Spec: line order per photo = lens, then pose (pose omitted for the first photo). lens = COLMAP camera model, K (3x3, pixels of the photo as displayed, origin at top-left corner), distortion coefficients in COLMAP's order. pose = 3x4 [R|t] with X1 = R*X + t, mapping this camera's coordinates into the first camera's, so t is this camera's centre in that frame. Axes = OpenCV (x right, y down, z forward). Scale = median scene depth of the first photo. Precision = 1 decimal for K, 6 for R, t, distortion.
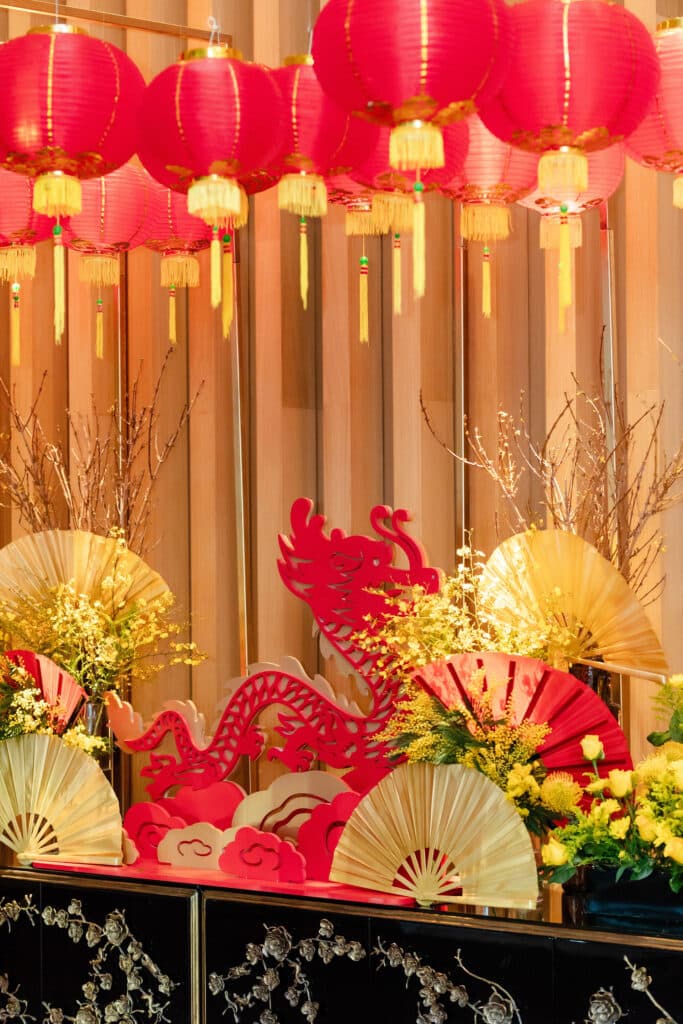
lens RADIAL K [[2501.5, 0, 341.5], [0, 2501.5, 512.0], [0, 0, 1]] dist [0.017150, -0.008614]
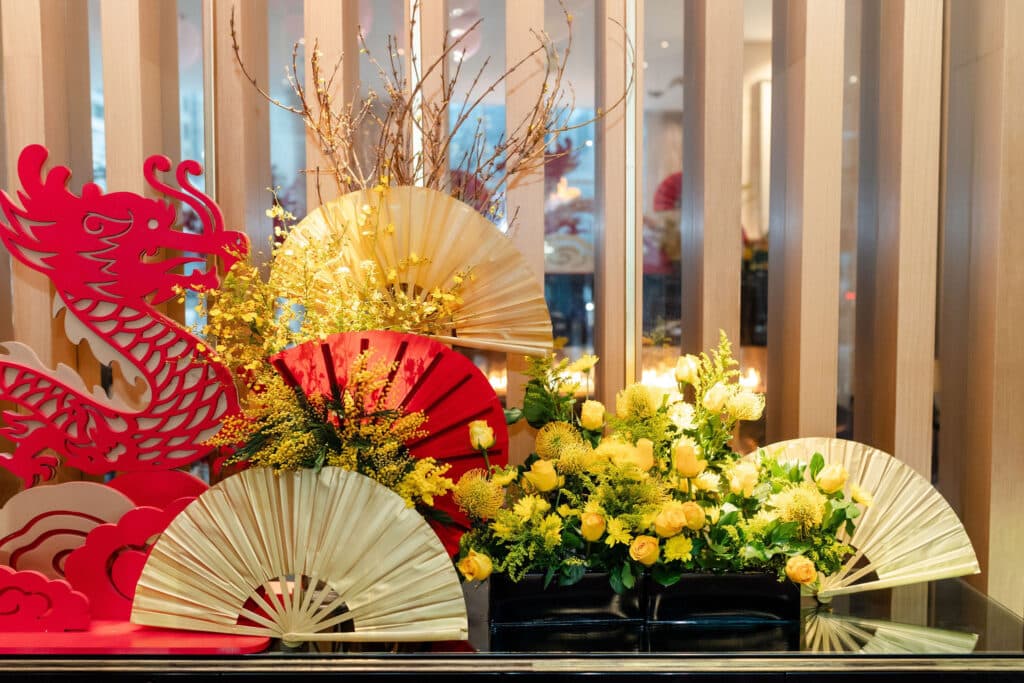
lens RADIAL K [[1070.5, 0, 512.0], [0, 1070.5, 341.5], [0, 0, 1]] dist [-0.014798, -0.013231]
pose [[0.789043, -0.030428, 0.613584, -0.113263], [-0.009657, 0.998035, 0.061911, 0.036773], [-0.614262, -0.054776, 0.787198, 0.666770]]
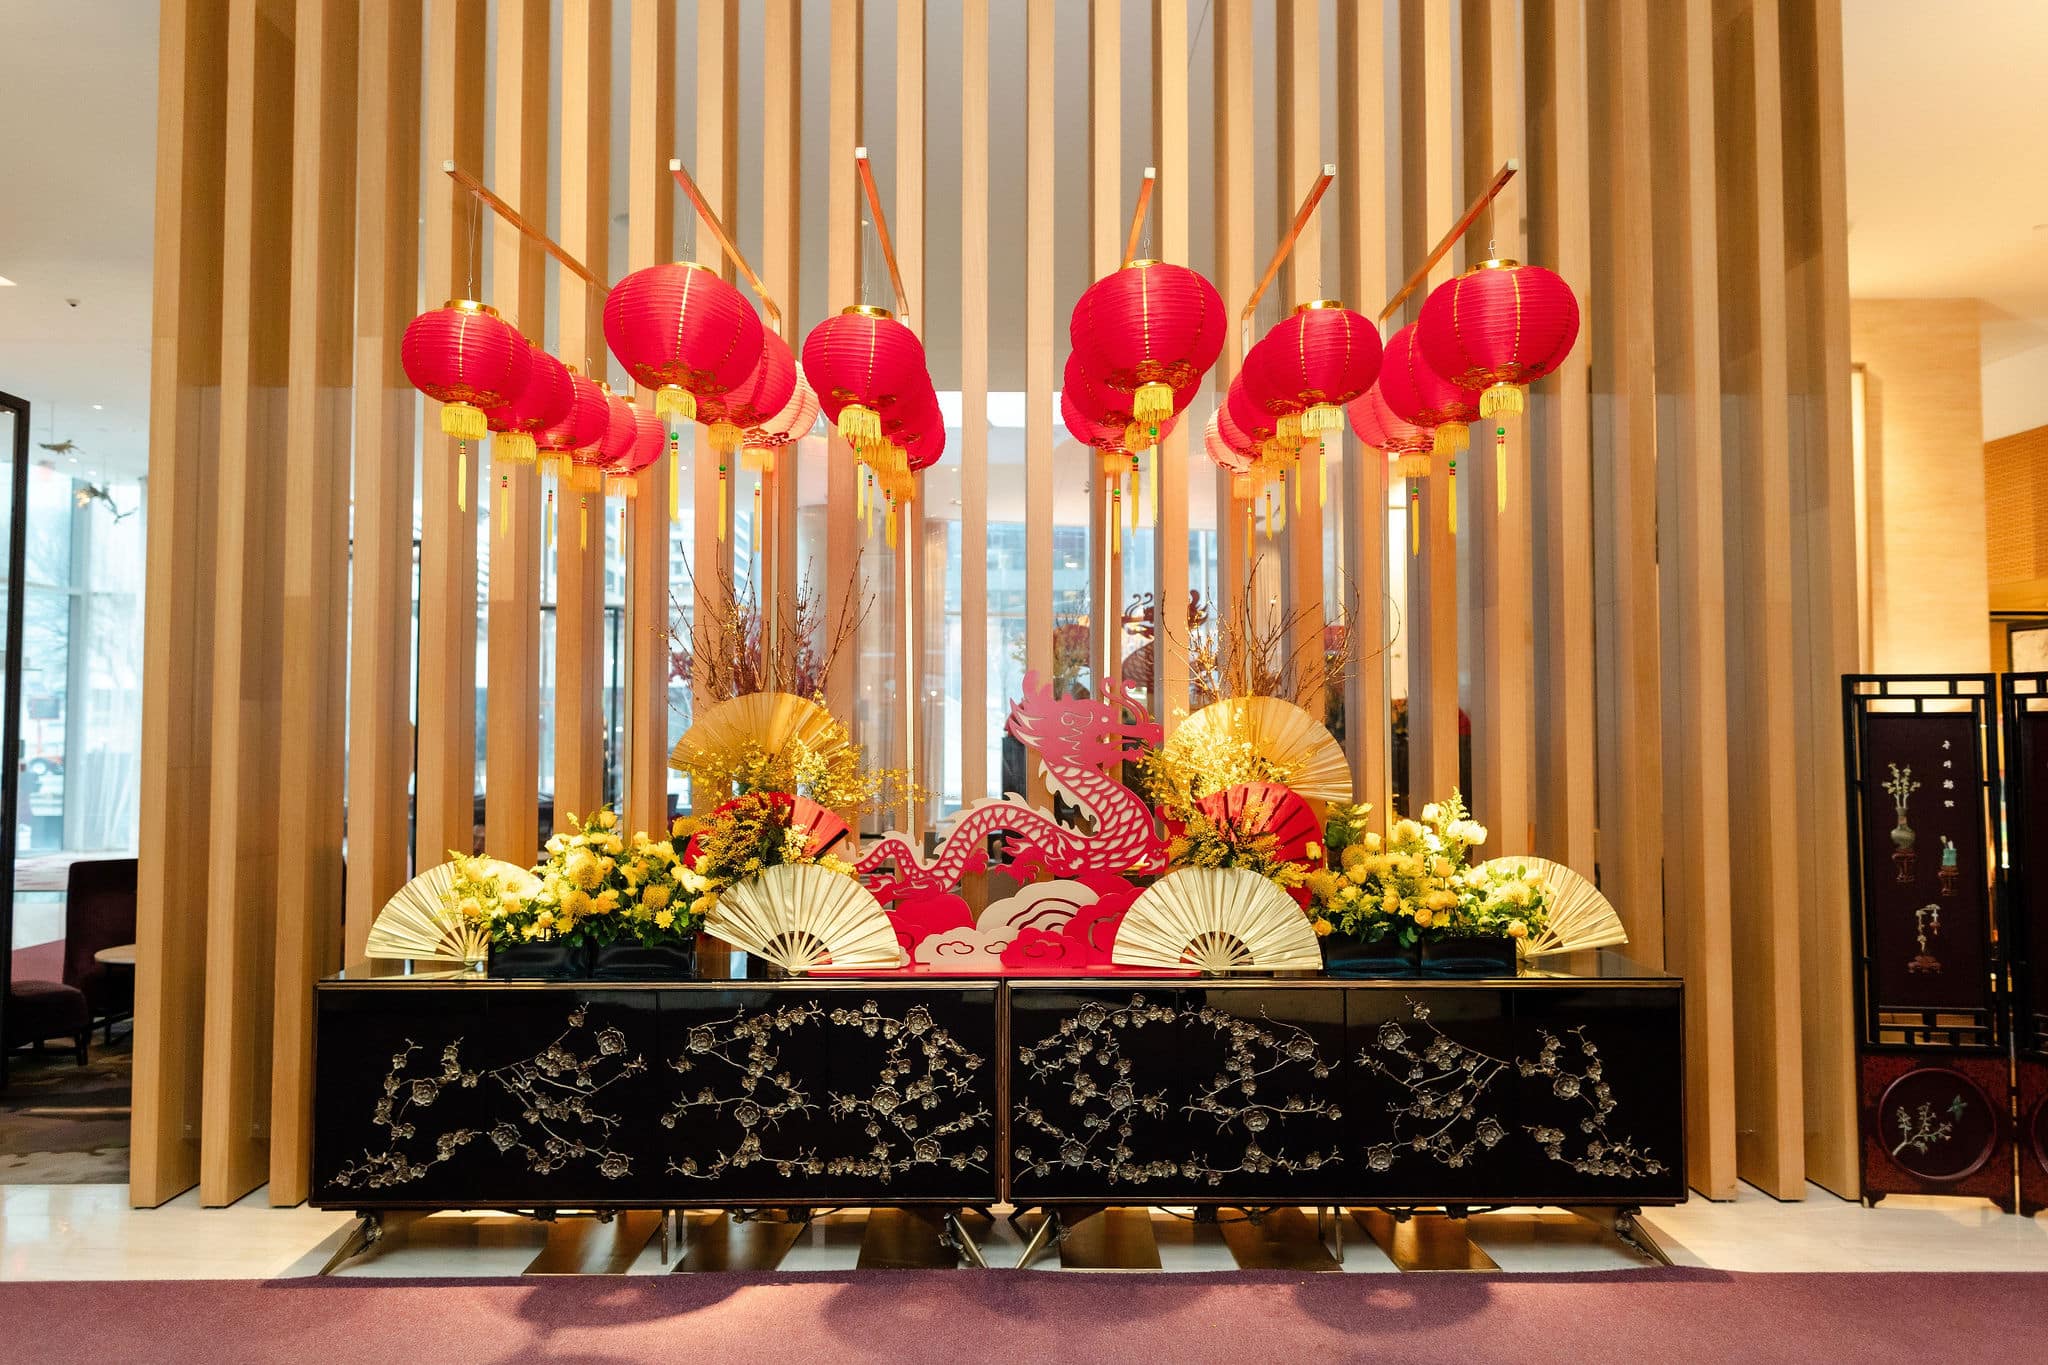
lens RADIAL K [[1451.8, 0, 1024.0], [0, 1451.8, 682.5], [0, 0, 1]] dist [0.006906, -0.003817]
pose [[0.783562, 0.029866, 0.620596, -0.509570], [-0.012784, 0.999408, -0.031956, 0.026754], [-0.621183, 0.017106, 0.783479, 0.437712]]
